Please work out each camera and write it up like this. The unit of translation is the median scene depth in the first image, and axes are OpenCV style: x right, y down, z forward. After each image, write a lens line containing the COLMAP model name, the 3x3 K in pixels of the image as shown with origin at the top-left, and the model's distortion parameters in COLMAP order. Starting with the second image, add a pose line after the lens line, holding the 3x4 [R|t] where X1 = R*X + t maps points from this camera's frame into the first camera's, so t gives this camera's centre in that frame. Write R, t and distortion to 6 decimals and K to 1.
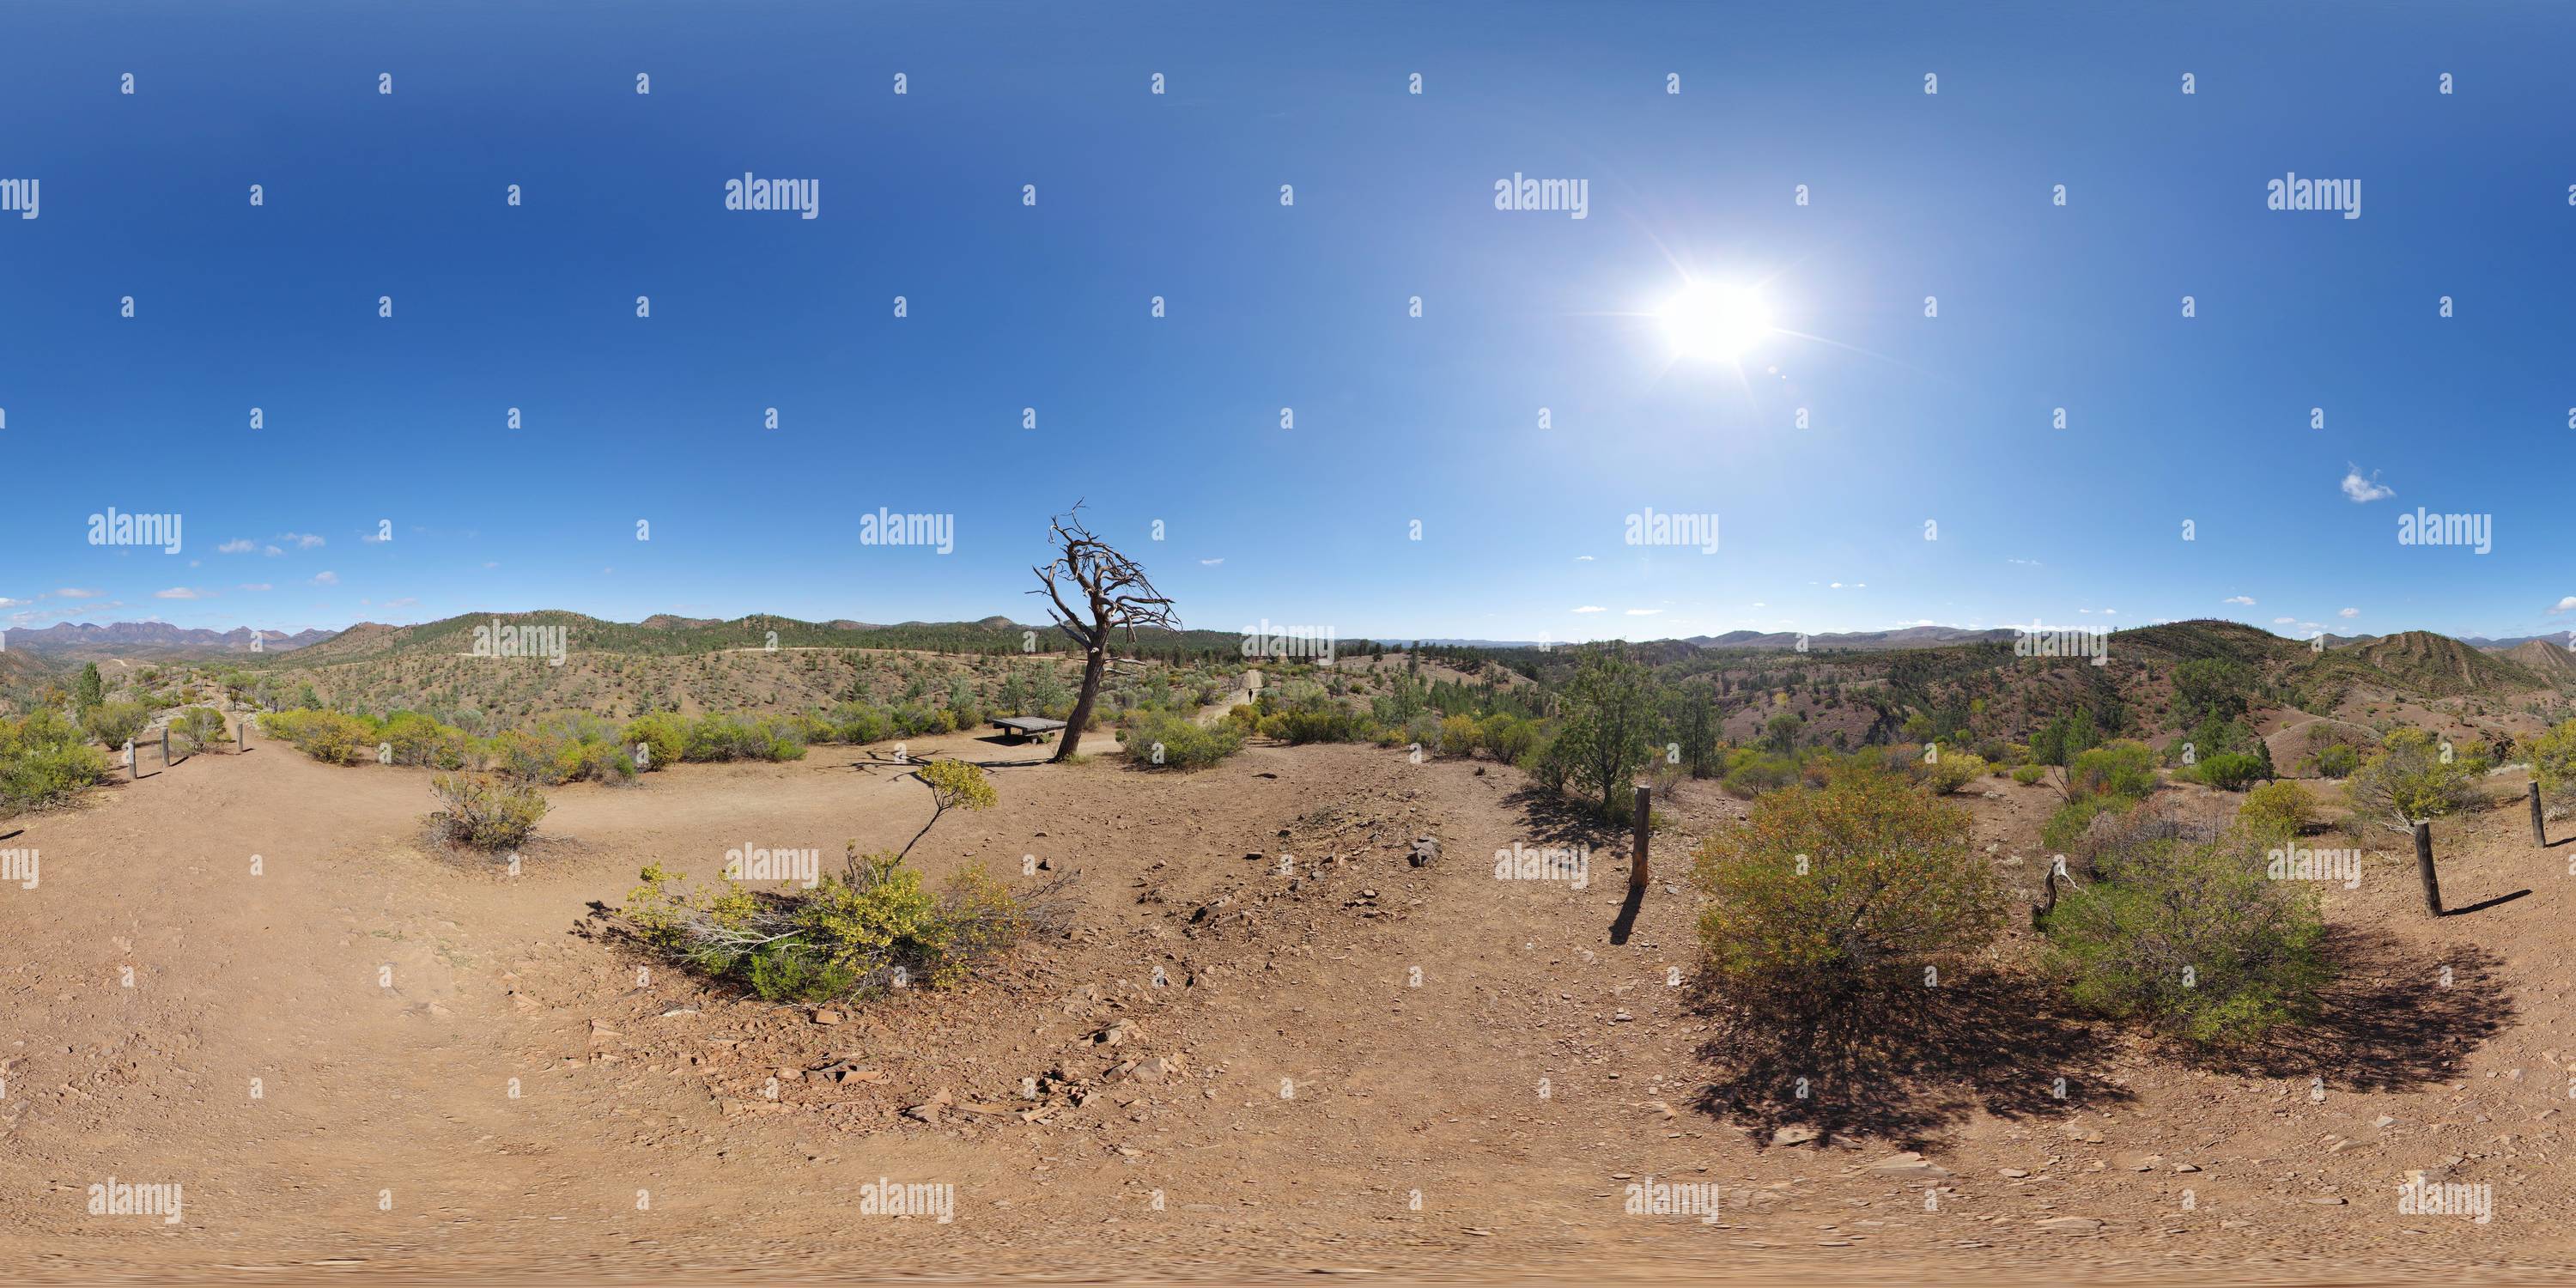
lens RADIAL K [[1038.8, 0, 1288.0], [0, 1038.8, 644.0], [0, 0, 1]] dist [0.000738, 0.000192]
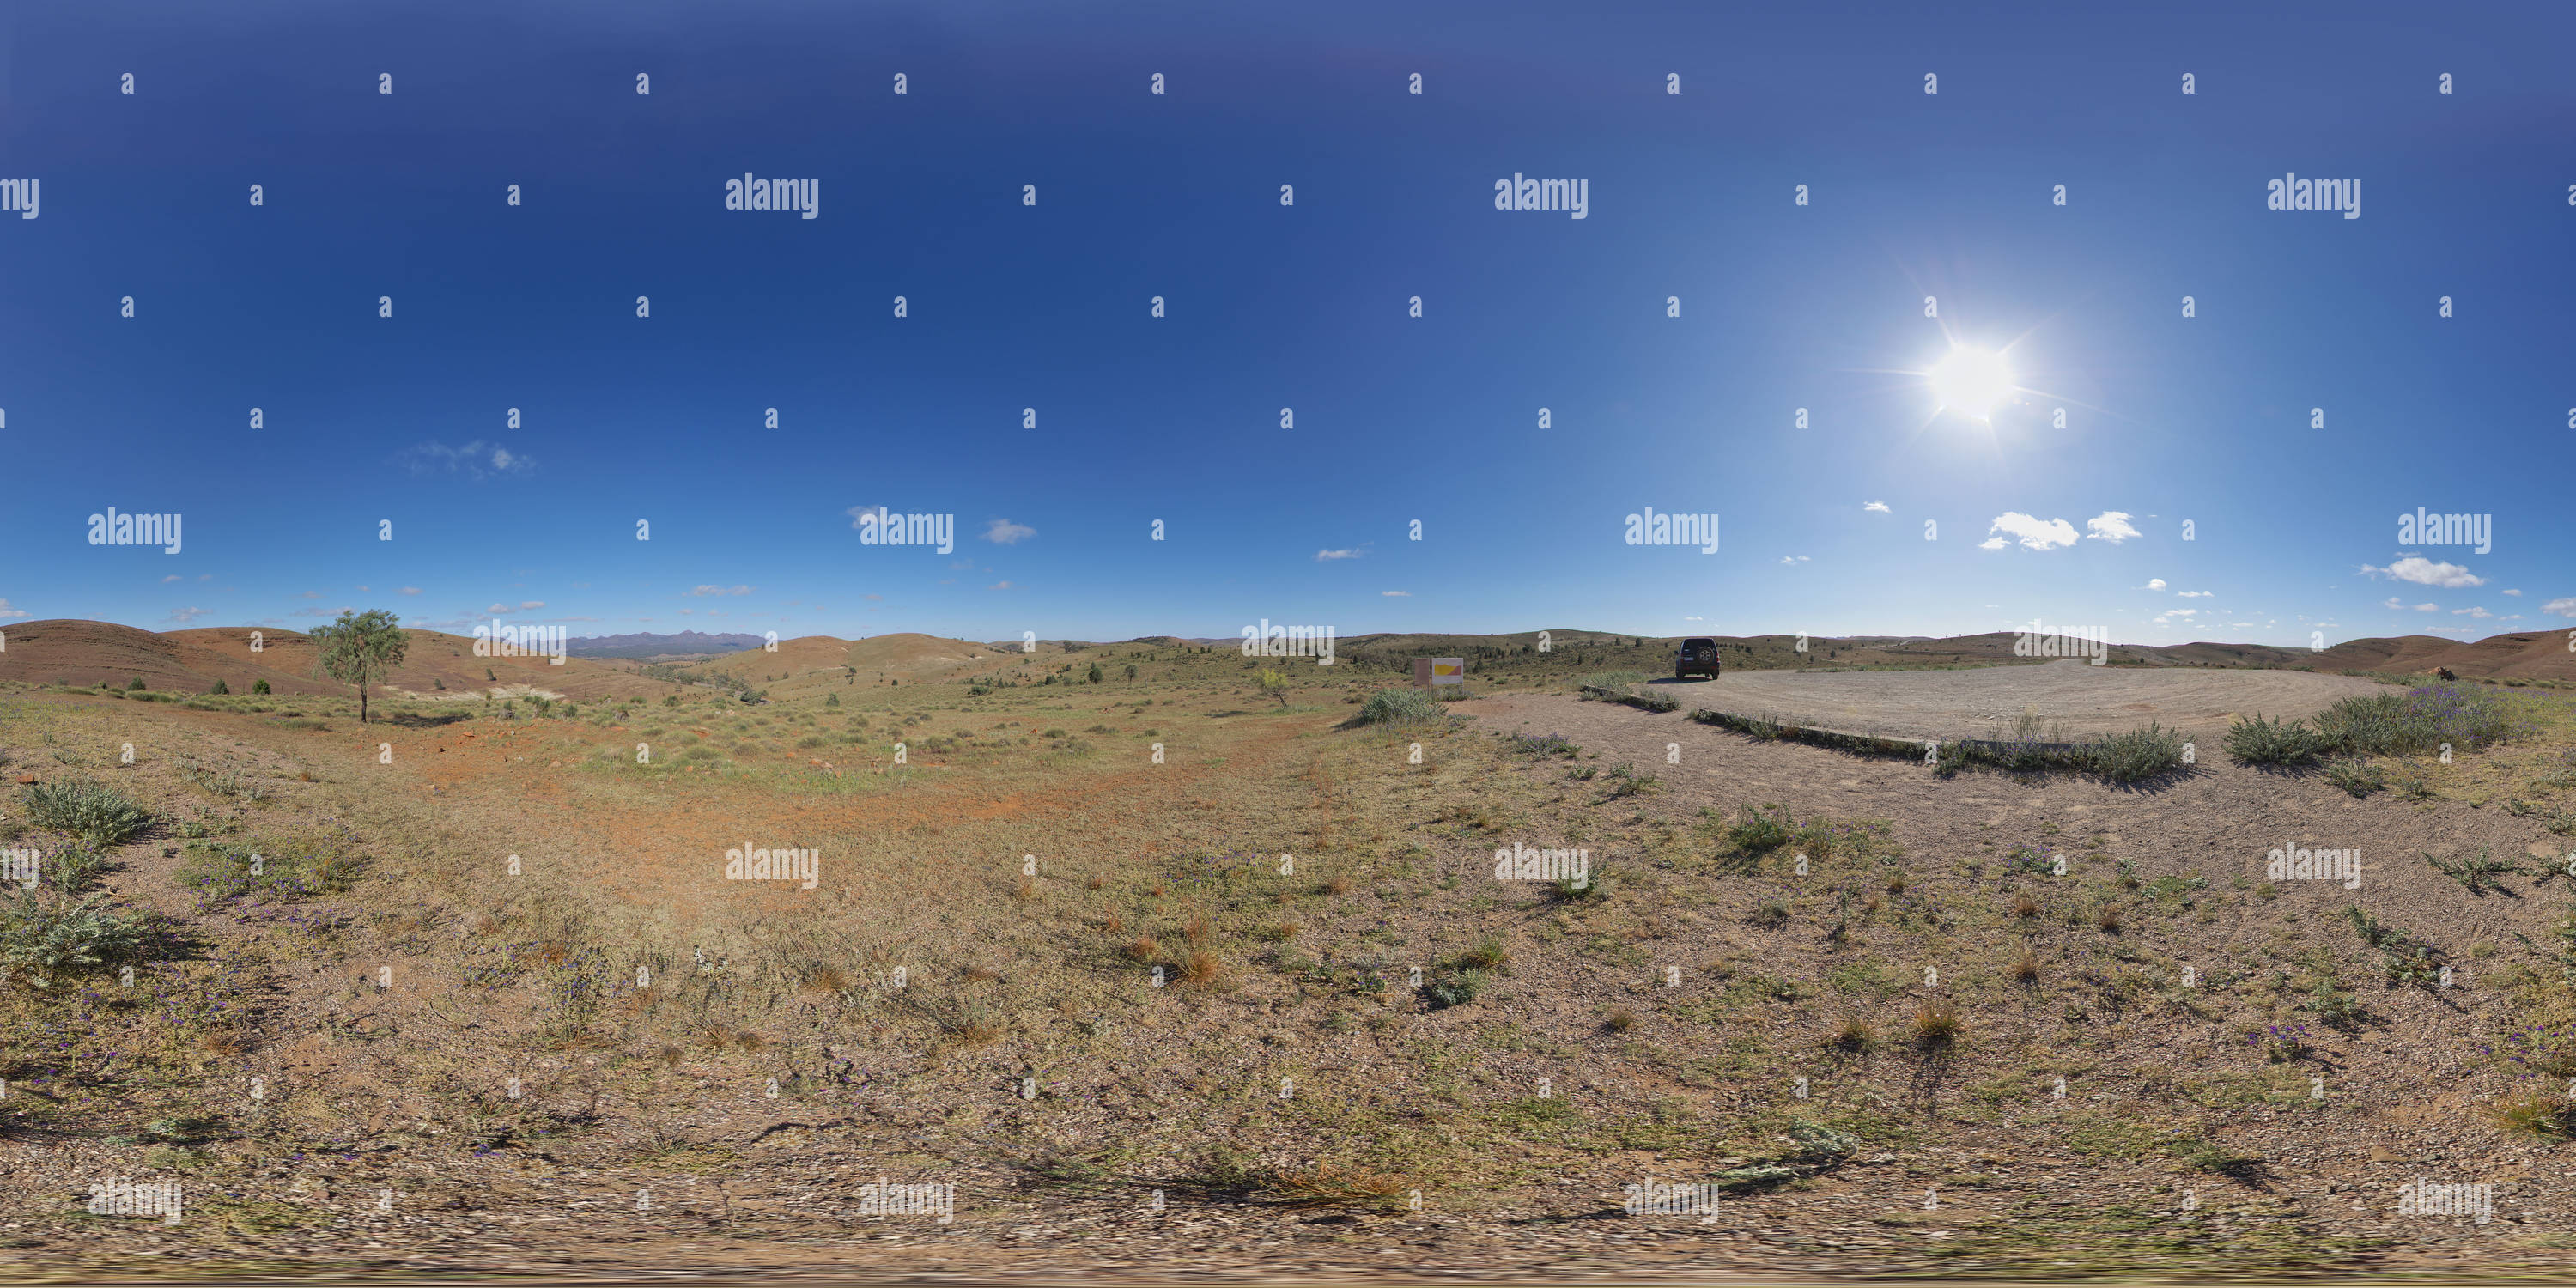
lens RADIAL K [[1040.9, 0, 1288.0], [0, 1040.9, 644.0], [0, 0, 1]] dist [-0.000245, 0.000030]
pose [[0.999996, -0.000774, 0.002884, -0.498974], [0.000776, 1.000000, -0.000563, 0.000514], [-0.002883, 0.000565, 0.999996, -0.001078]]
